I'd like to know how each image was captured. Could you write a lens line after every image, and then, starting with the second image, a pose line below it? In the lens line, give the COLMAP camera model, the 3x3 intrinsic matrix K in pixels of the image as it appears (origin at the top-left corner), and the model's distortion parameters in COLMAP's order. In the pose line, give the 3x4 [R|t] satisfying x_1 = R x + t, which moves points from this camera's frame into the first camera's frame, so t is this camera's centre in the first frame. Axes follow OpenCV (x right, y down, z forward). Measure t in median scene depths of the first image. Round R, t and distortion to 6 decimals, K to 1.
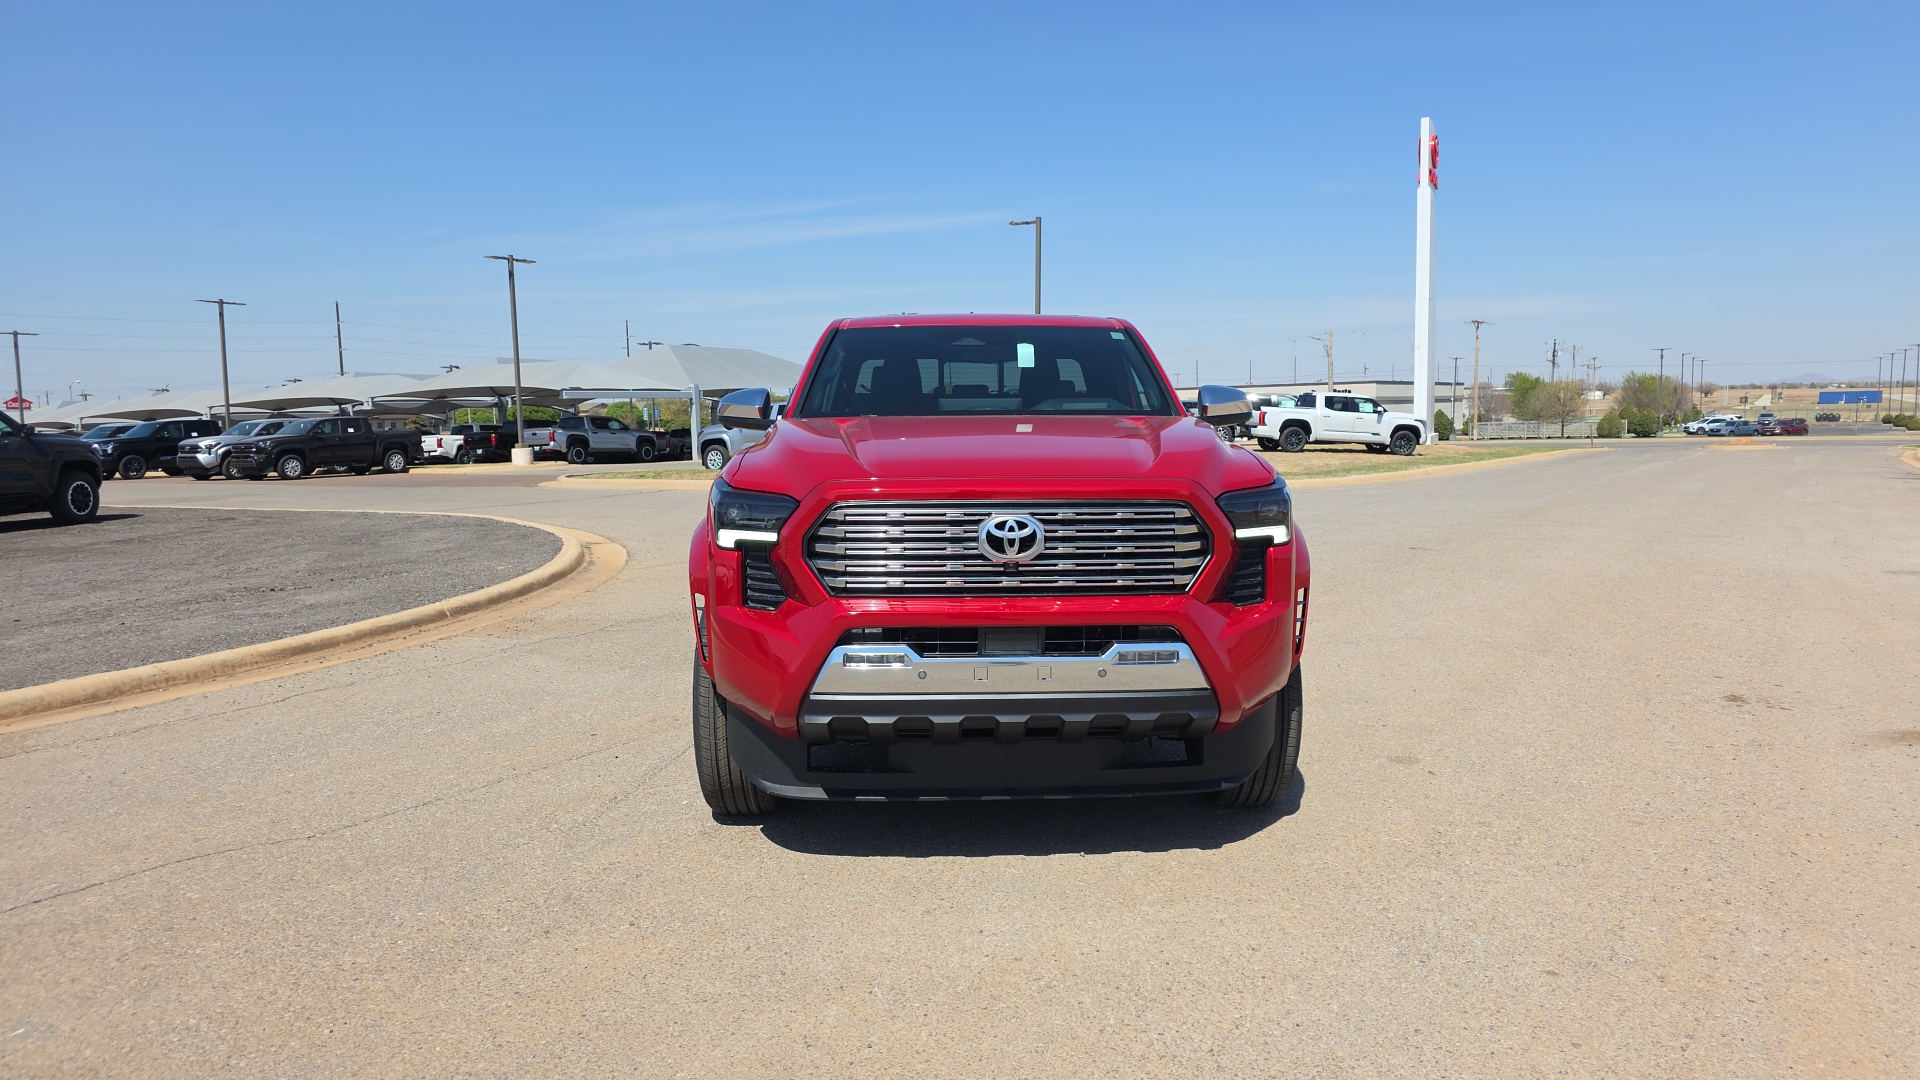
lens RADIAL K [[1312.6, 0, 986.9], [0, 1312.6, 524.7], [0, 0, 1]] dist [0.060764, -0.069234]
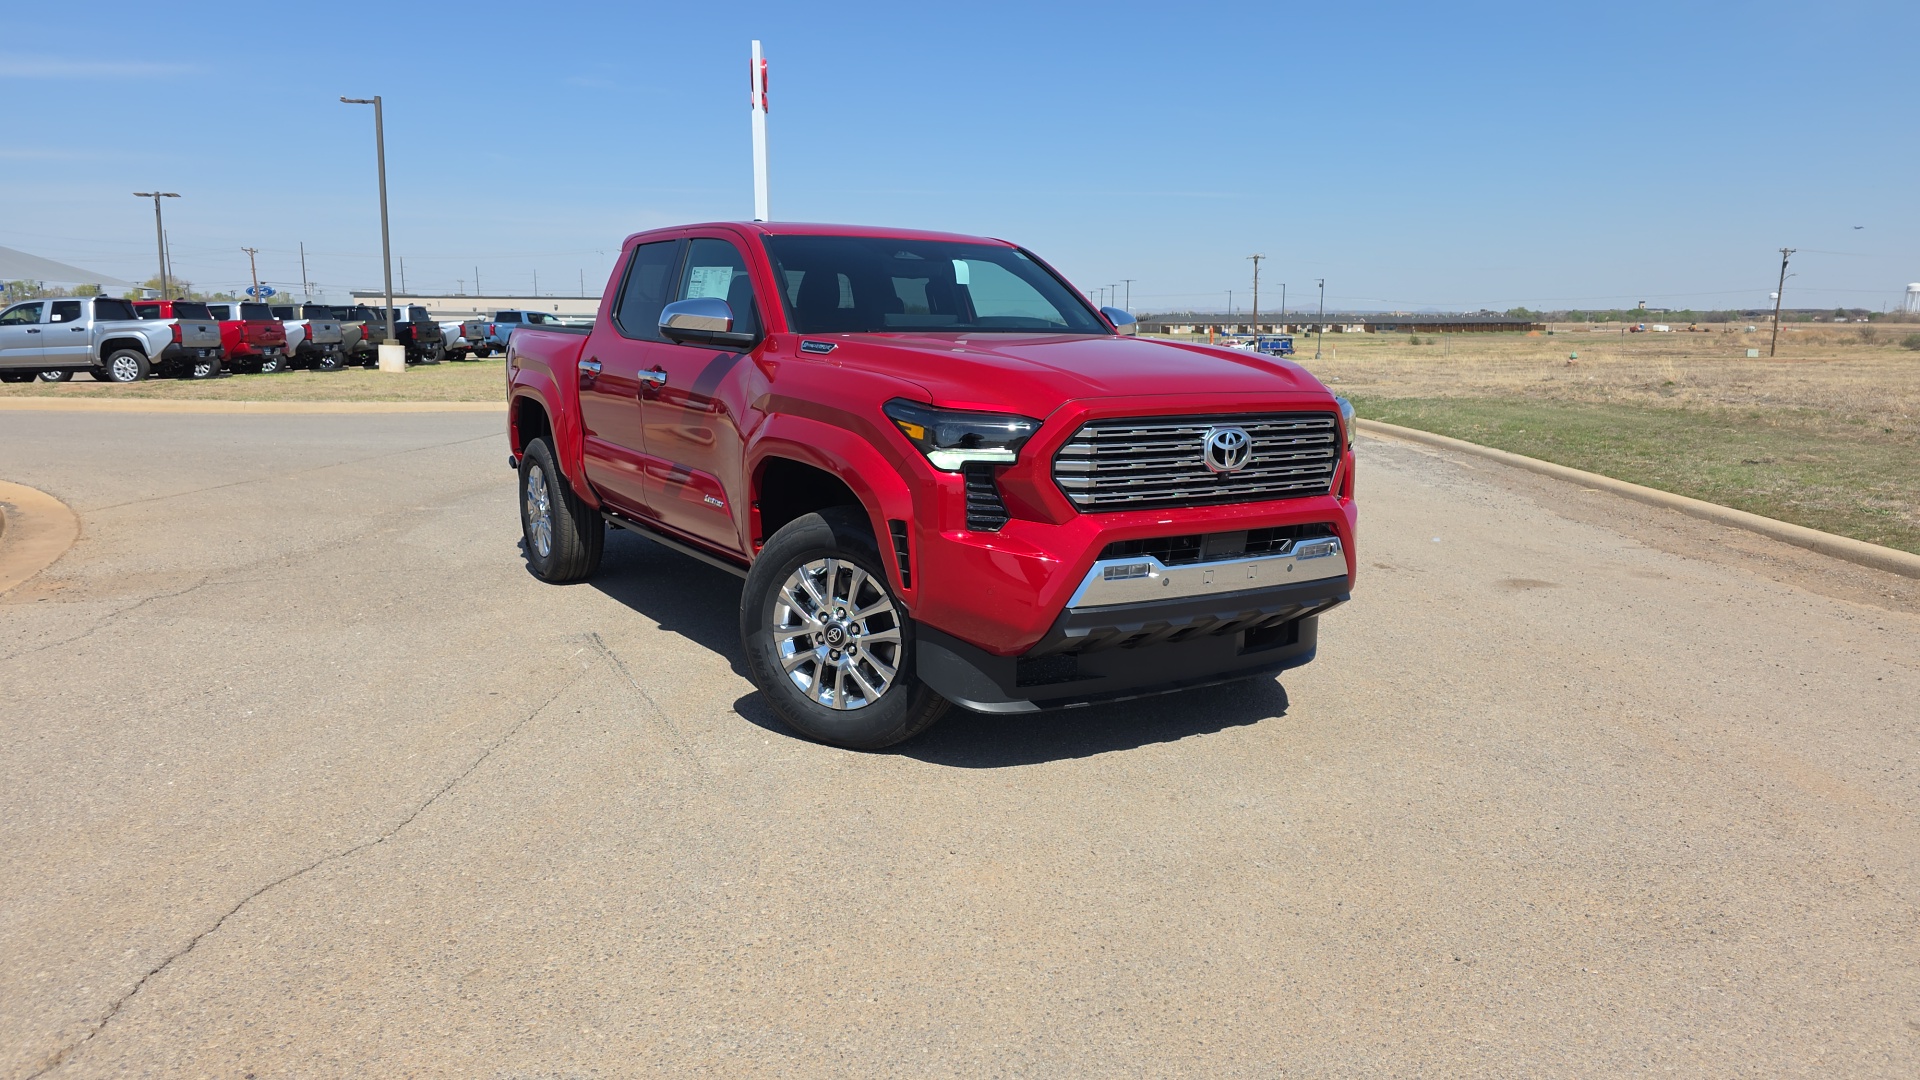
lens RADIAL K [[1318.0, 0, 960.0], [0, 1318.0, 540.0], [0, 0, 1]] dist [0.068007, -0.084257]
pose [[0.868677, -0.054627, 0.492358, -0.588170], [0.018196, 0.996749, 0.078486, -0.004392], [-0.495045, -0.059220, 0.866847, 0.132244]]
